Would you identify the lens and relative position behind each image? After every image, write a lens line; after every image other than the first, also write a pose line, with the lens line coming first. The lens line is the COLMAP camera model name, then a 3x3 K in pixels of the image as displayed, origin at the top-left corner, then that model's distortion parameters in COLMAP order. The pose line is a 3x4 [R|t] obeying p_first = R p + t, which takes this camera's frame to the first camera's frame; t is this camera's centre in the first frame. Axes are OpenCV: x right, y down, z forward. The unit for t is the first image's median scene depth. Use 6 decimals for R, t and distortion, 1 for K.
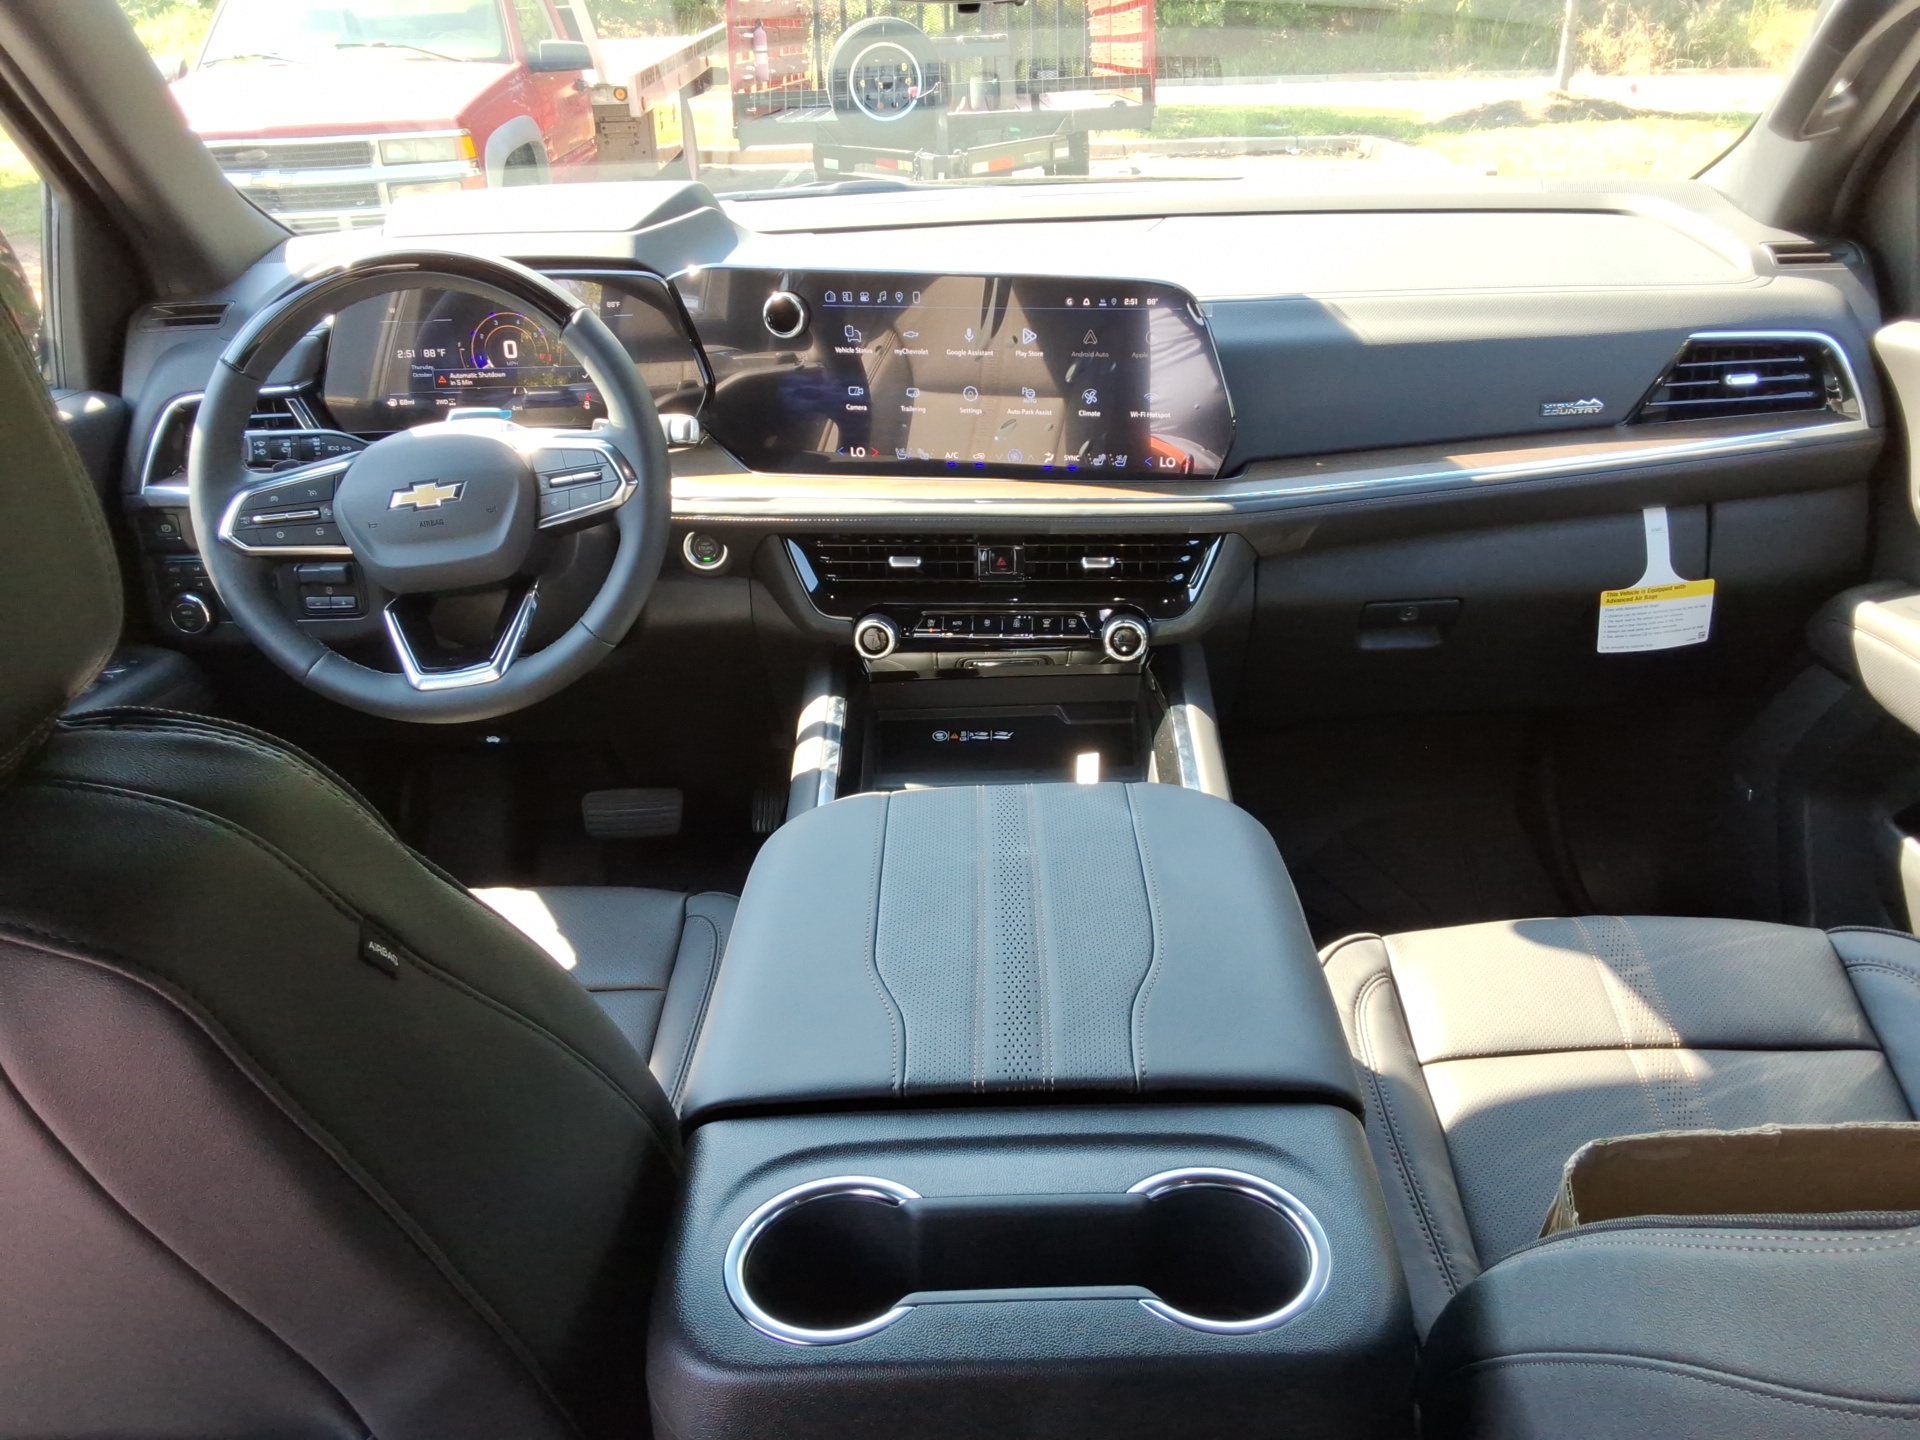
lens RADIAL K [[1512.6, 0, 1009.9], [0, 1512.6, 729.6], [0, 0, 1]] dist [0.135741, -0.249657]
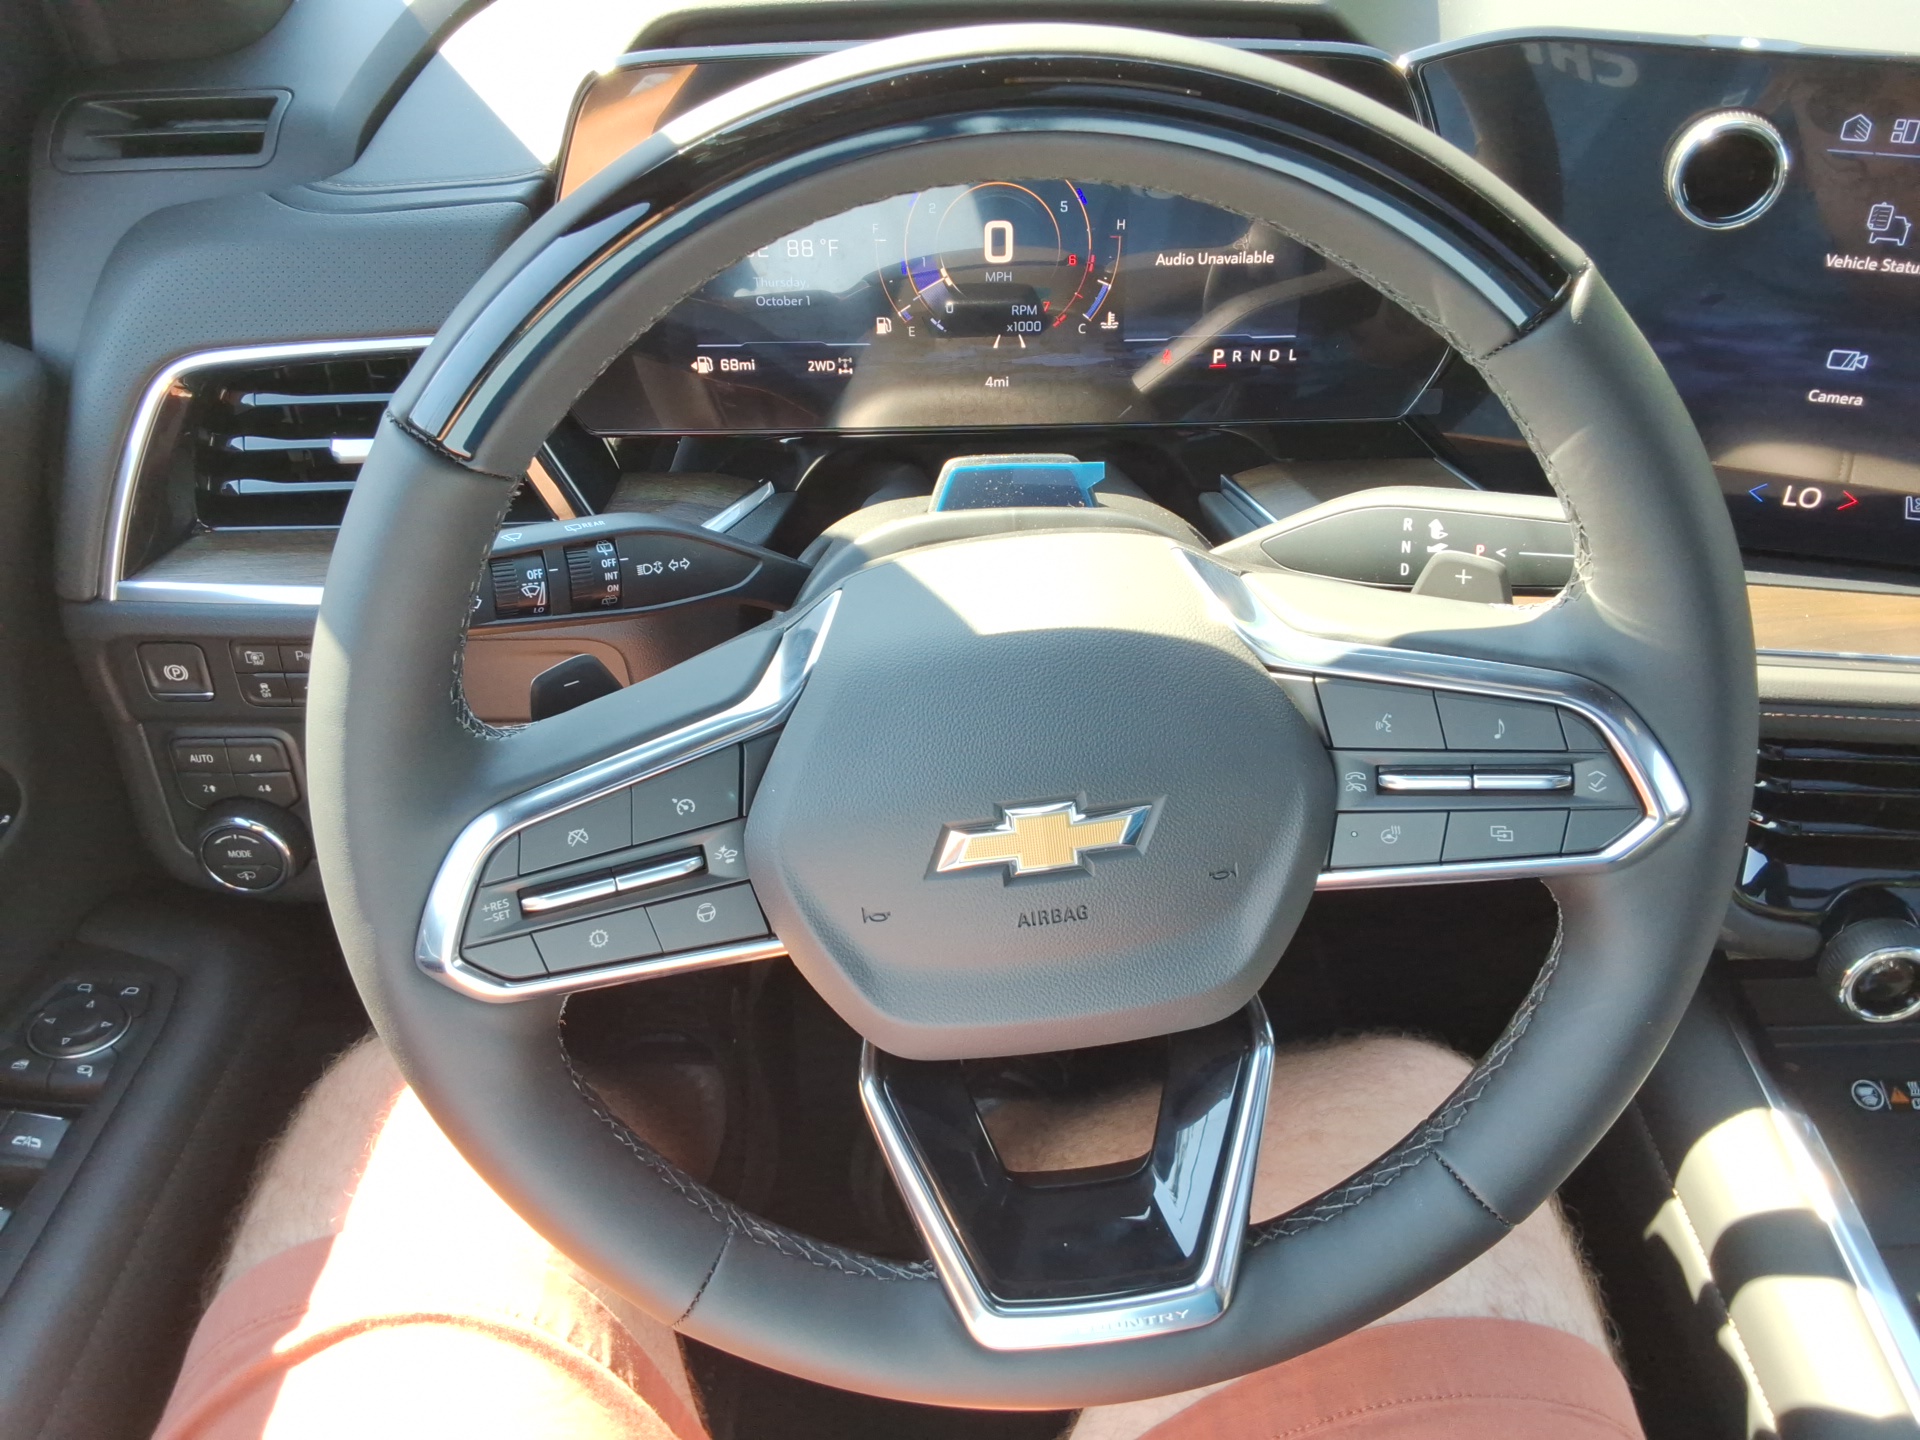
lens RADIAL K [[1547.0, 0, 969.2], [0, 1547.0, 694.8], [0, 0, 1]] dist [0.097934, -0.160926]
pose [[0.999567, 0.013539, 0.026124, -0.349178], [-0.018245, 0.981758, 0.189259, -0.212275], [-0.023085, -0.189654, 0.981580, 0.585187]]
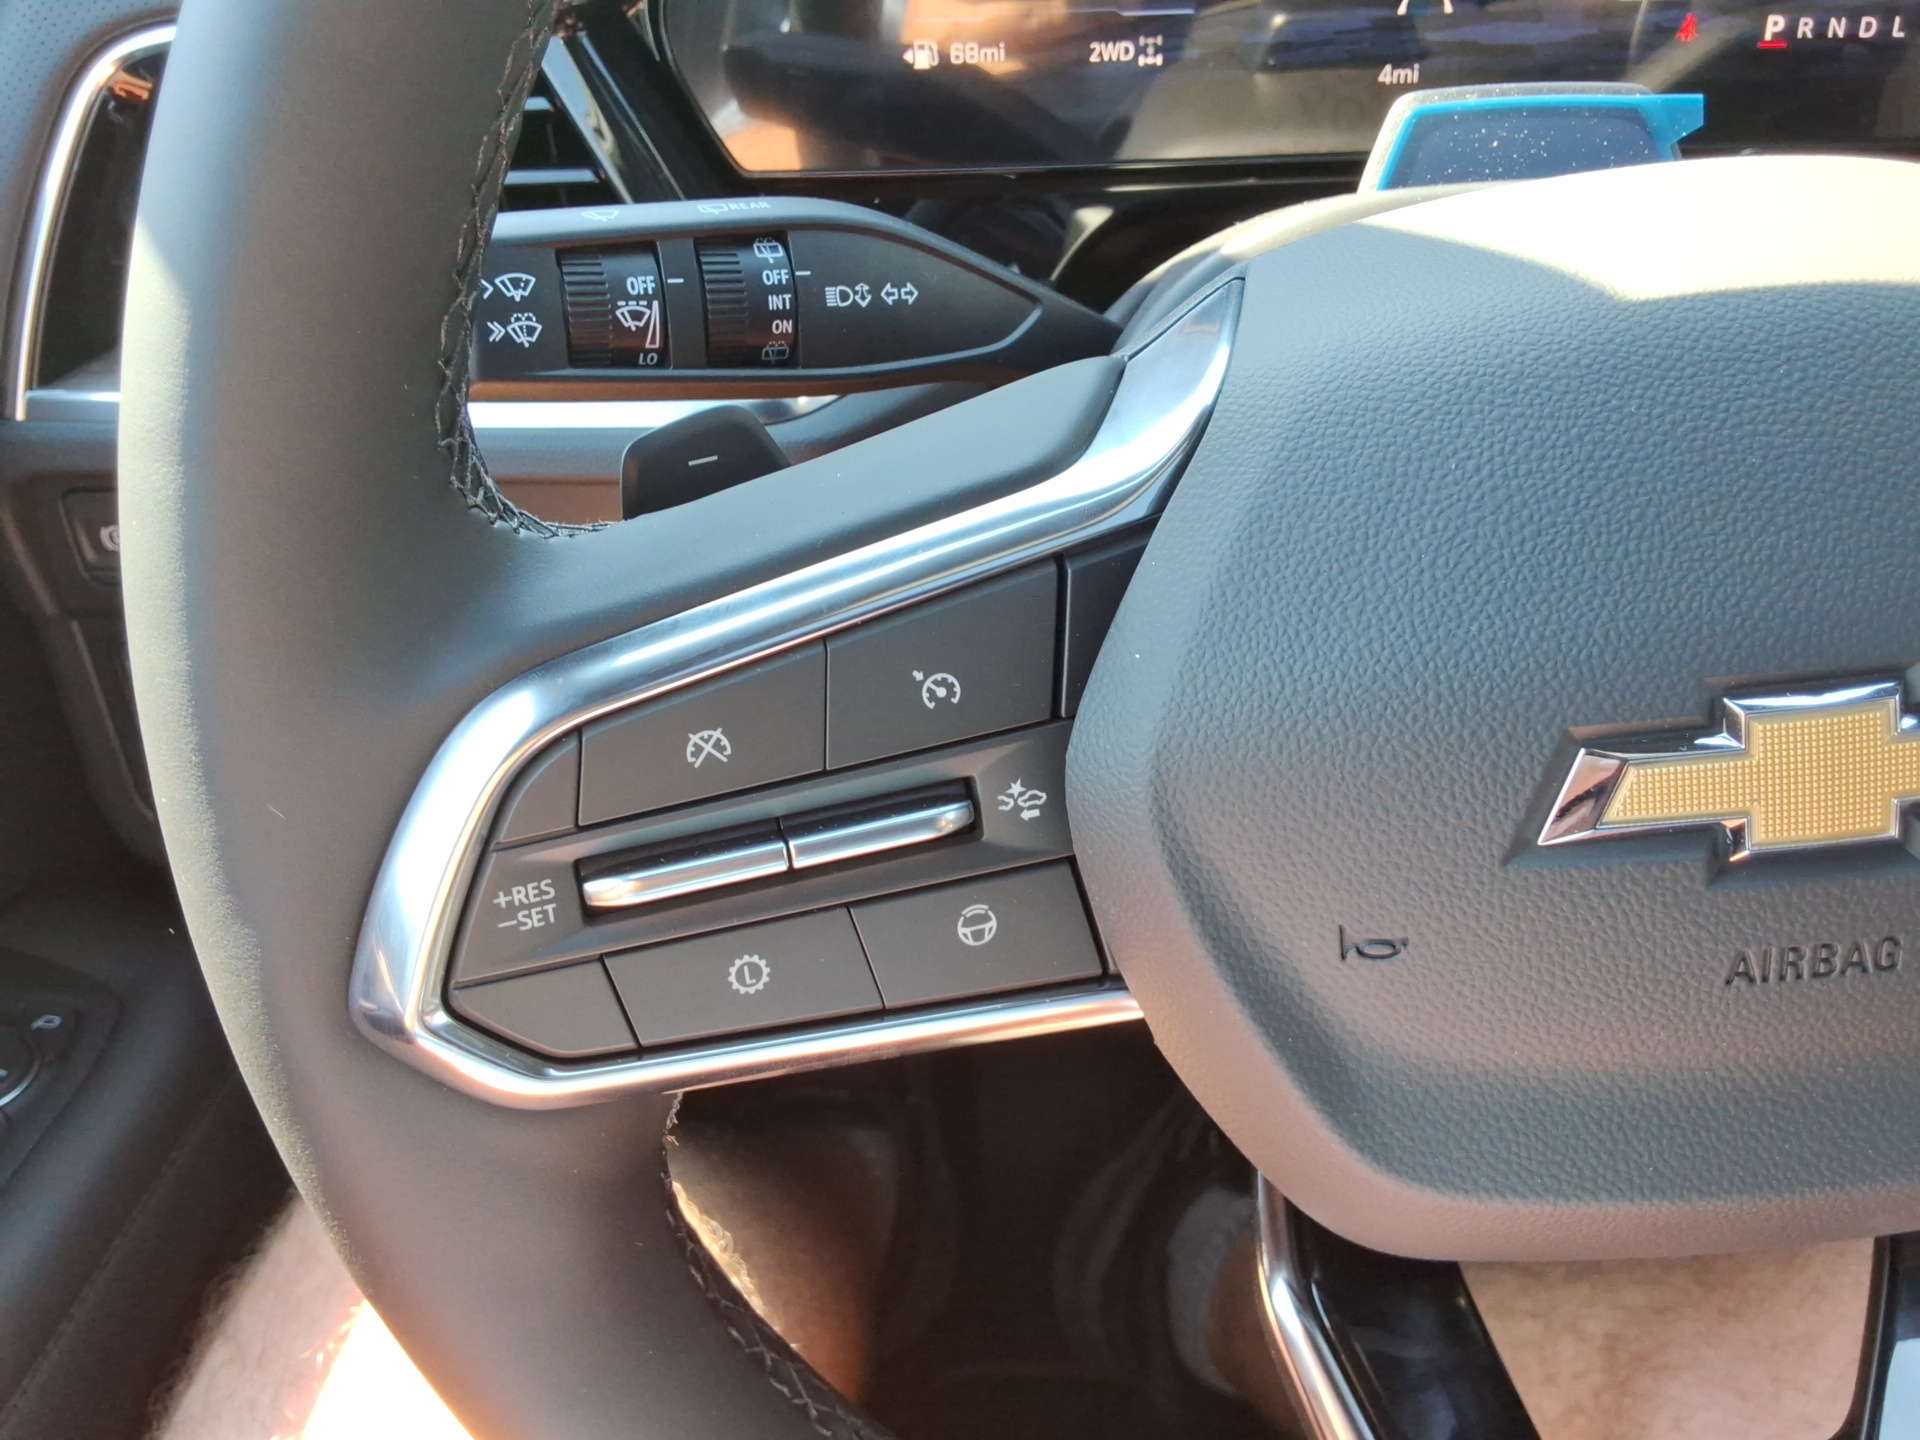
lens RADIAL K [[1546.8, 0, 966.4], [0, 1546.8, 701.2], [0, 0, 1]] dist [0.099309, -0.150661]
pose [[0.997476, 0.030333, -0.064197, -0.384396], [-0.018429, 0.983768, 0.178496, -0.157253], [0.068569, -0.176862, 0.981844, 0.741486]]
